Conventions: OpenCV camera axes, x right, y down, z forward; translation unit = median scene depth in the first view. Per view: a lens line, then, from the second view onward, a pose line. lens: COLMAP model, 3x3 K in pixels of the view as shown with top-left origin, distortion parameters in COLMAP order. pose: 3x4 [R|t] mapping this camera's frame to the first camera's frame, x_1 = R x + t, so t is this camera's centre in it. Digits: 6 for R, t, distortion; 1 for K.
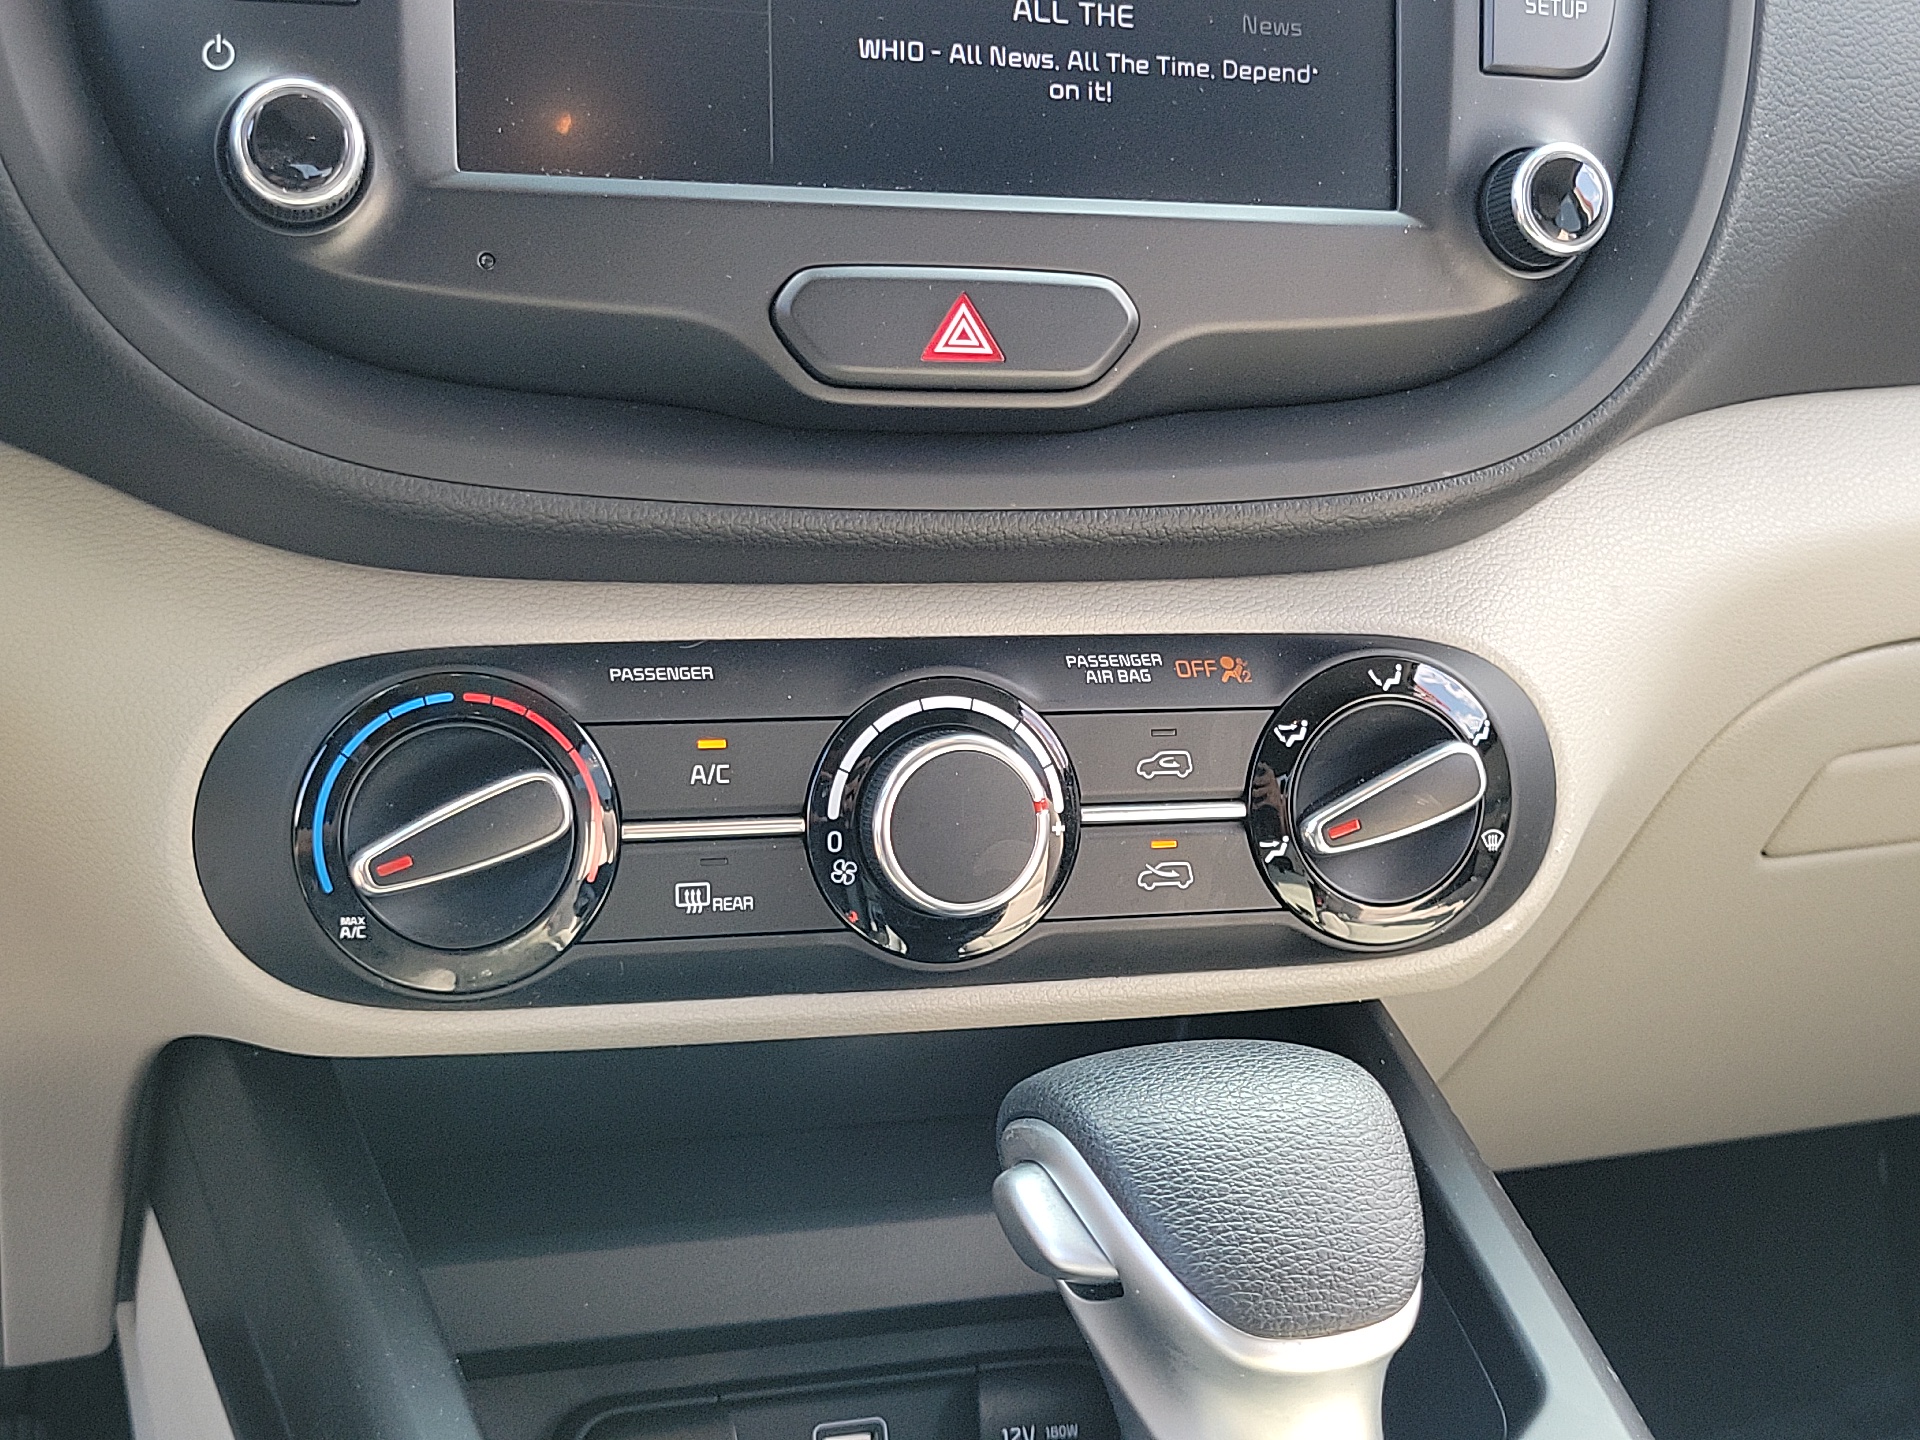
lens RADIAL K [[2386.9, 0, 923.3], [0, 2386.9, 726.2], [0, 0, 1]] dist [0.008714, -0.009425]
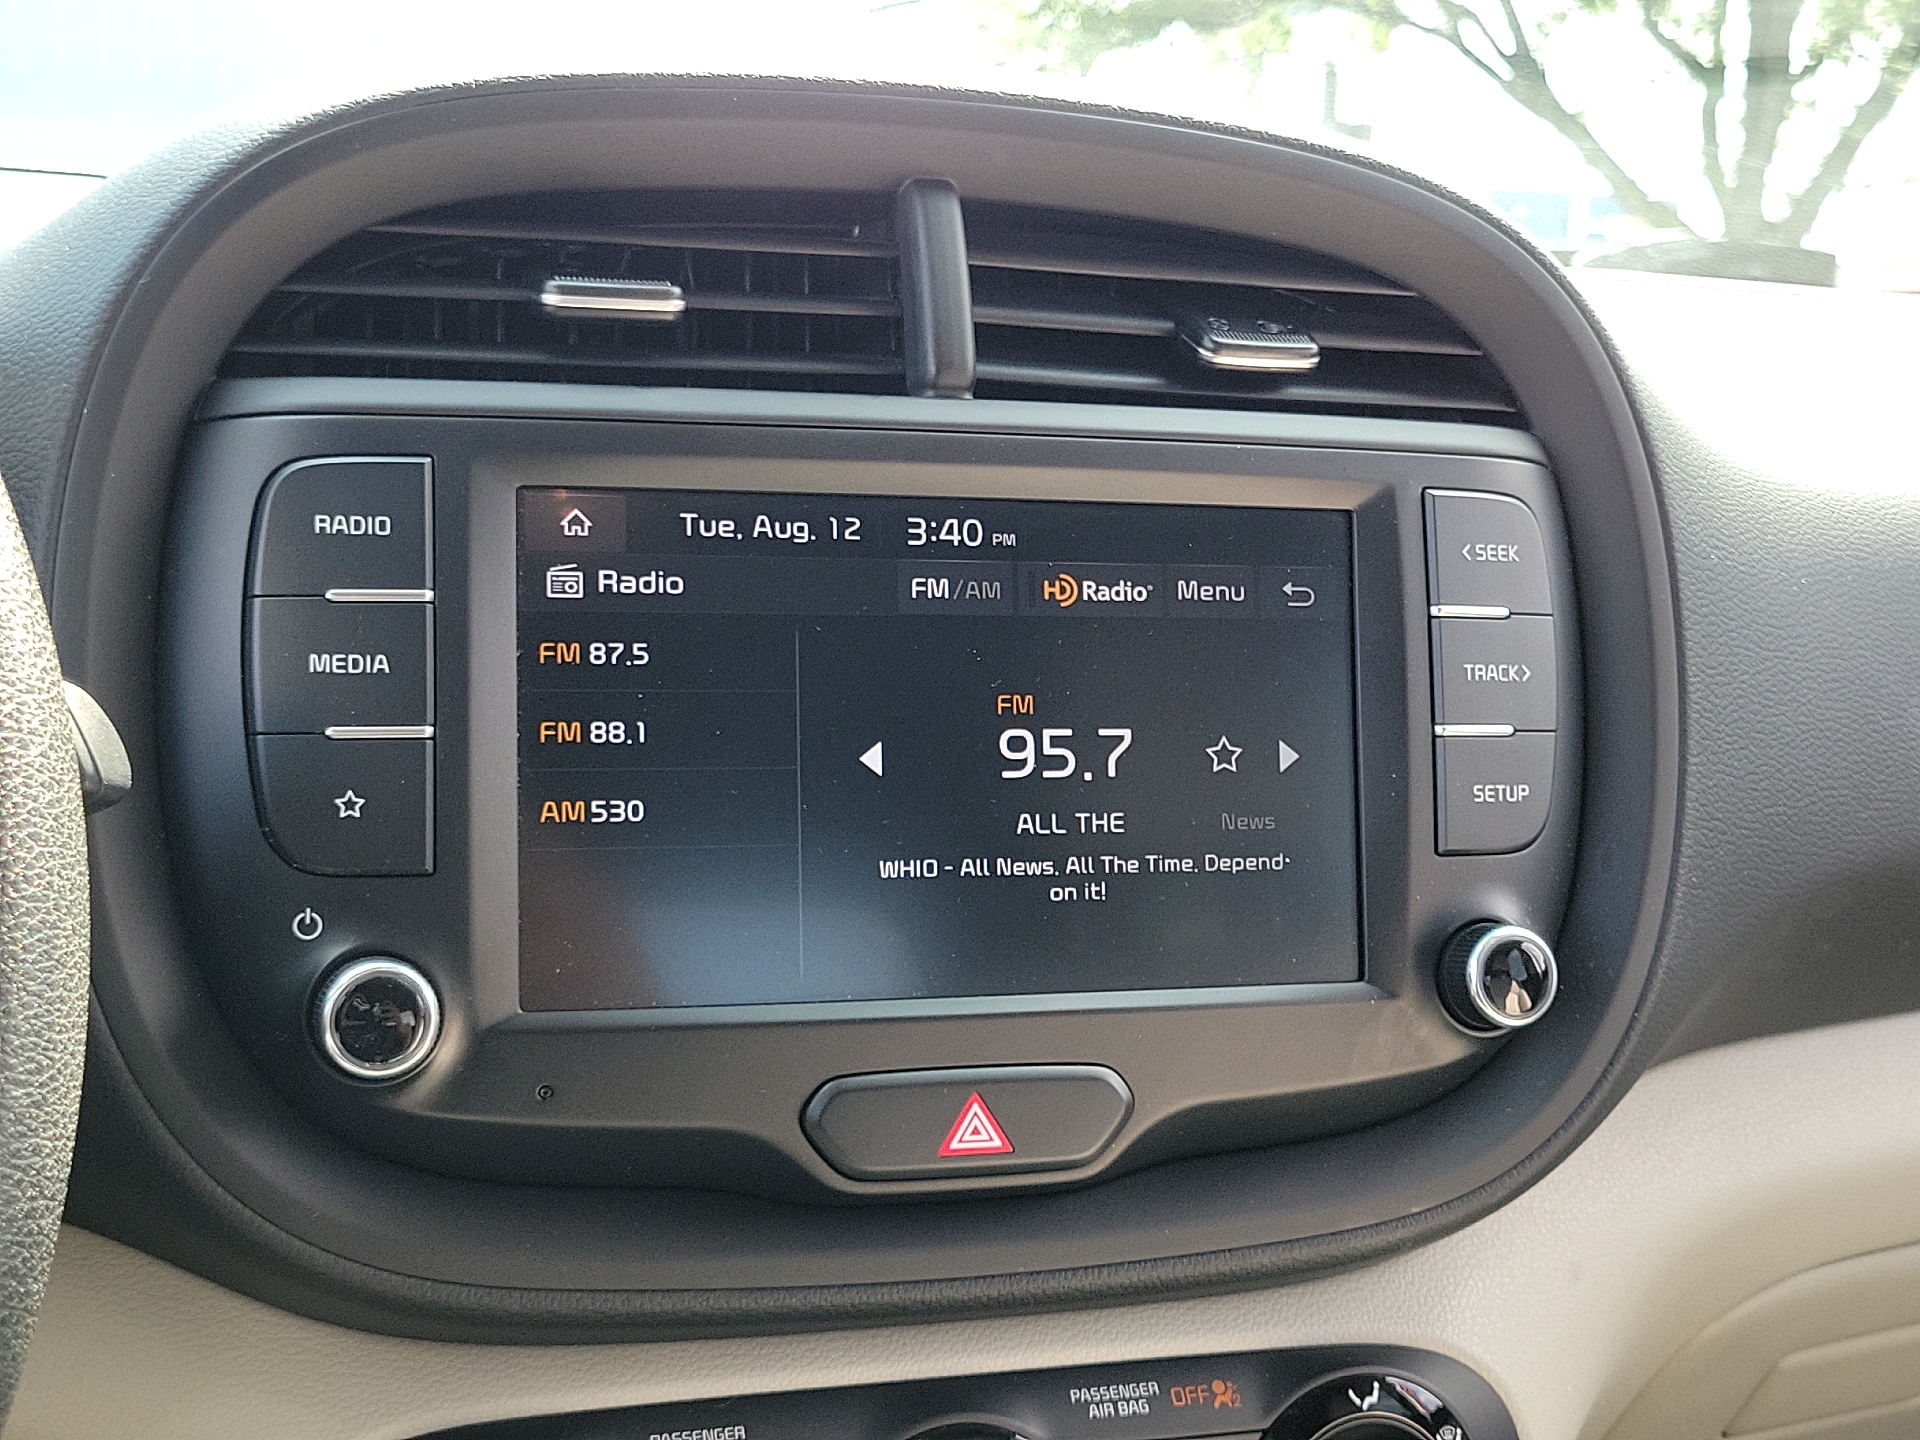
lens RADIAL K [[2383.9, 0, 963.1], [0, 2383.9, 693.5], [0, 0, 1]] dist [0.005801, 0.005769]
pose [[0.999621, -0.005073, 0.027040, -0.017011], [0.007869, 0.994509, -0.104353, -0.240791], [-0.026362, 0.104527, 0.994173, -0.110703]]
